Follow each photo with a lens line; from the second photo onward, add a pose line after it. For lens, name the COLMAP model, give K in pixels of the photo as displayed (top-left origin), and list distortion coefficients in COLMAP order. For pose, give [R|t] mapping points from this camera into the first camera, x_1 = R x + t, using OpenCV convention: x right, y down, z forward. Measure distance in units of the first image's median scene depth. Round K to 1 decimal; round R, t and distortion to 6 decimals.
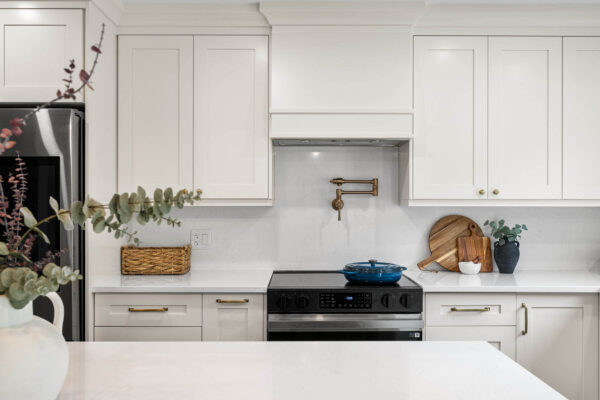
lens RADIAL K [[530.0, 0, 300.0], [0, 530.0, 200.0], [0, 0, 1]] dist [0.006669, 0.002310]
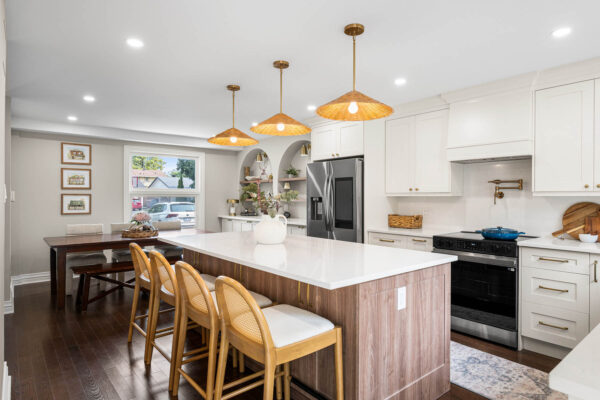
lens RADIAL K [[350.7, 0, 300.0], [0, 350.7, 200.0], [0, 0, 1]] dist [0.002553, 0.000650]
pose [[0.633746, 0.006995, -0.773509, 0.584230], [0.005999, 0.999885, 0.013958, 0.004450], [0.773518, -0.013486, 0.633631, -0.236146]]
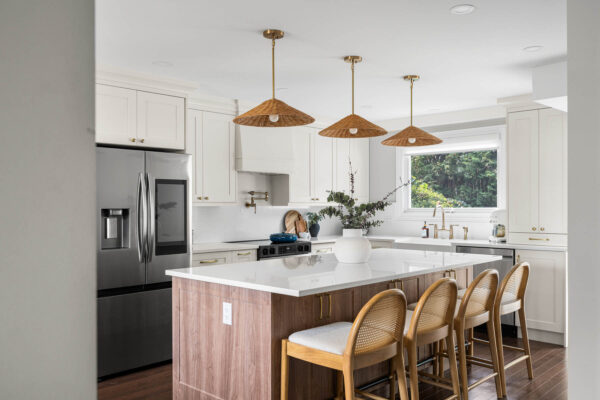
lens RADIAL K [[530.0, 0, 300.0], [0, 530.0, 200.0], [0, 0, 1]] dist [0.006669, 0.002310]
pose [[0.697032, 0.004574, 0.717025, -1.247592], [-0.008209, 0.999965, 0.001602, -0.014543], [-0.716993, -0.007003, 0.697045, -0.479317]]
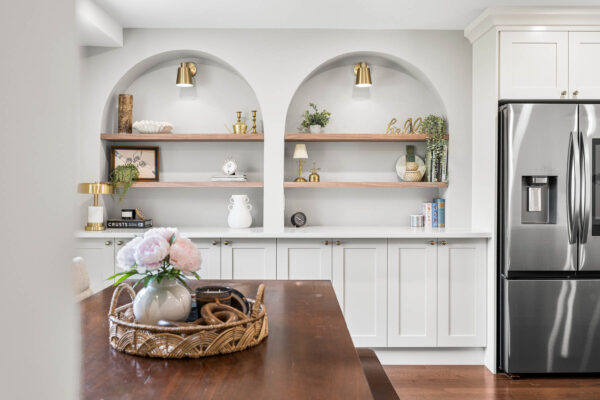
lens RADIAL K [[521.2, 0, 300.0], [0, 521.2, 200.0], [0, 0, 1]] dist [0.002194, 0.000341]
pose [[0.999905, 0.002769, 0.013533, -1.128030], [-0.003123, 0.999653, 0.026175, 0.038601], [-0.013456, -0.026215, 0.999566, -0.300318]]
